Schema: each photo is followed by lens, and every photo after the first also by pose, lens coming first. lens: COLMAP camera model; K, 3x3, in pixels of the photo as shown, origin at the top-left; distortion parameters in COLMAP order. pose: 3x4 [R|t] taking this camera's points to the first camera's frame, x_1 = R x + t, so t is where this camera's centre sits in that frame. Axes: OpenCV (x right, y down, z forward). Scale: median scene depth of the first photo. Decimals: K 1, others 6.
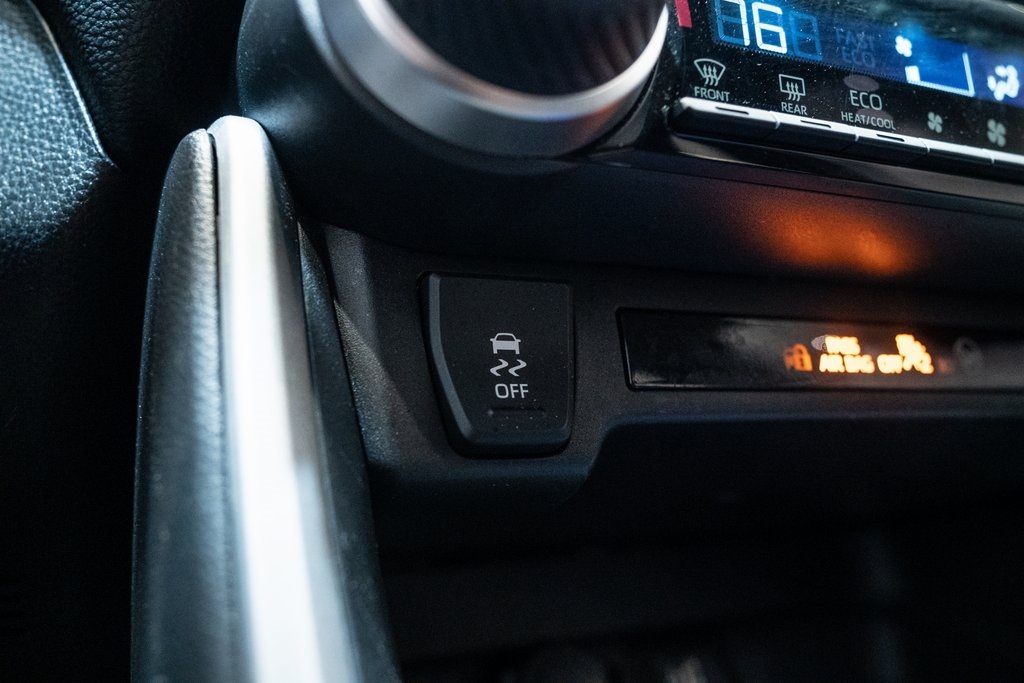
lens RADIAL K [[761.9, 0, 520.4], [0, 761.9, 345.7], [0, 0, 1]] dist [-0.047297, 0.011030]
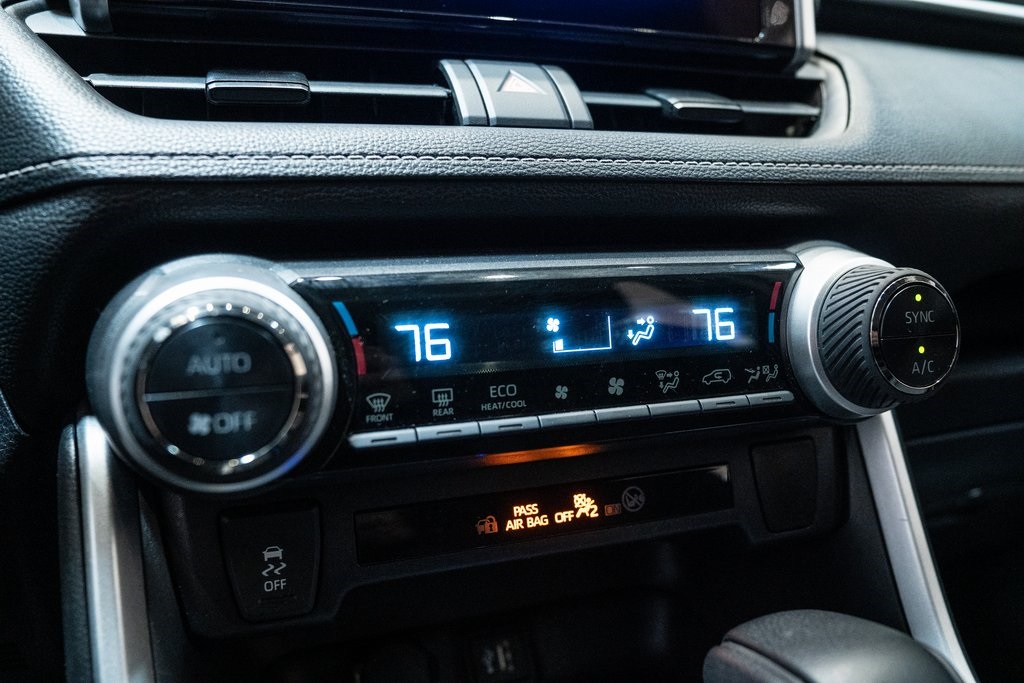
lens RADIAL K [[761.9, 0, 509.8], [0, 761.9, 340.2], [0, 0, 1]] dist [-0.047297, 0.011030]
pose [[0.998917, -0.018492, -0.042705, 0.543229], [0.026927, 0.978119, 0.206299, -0.739478], [0.037956, -0.207225, 0.977557, -0.453183]]
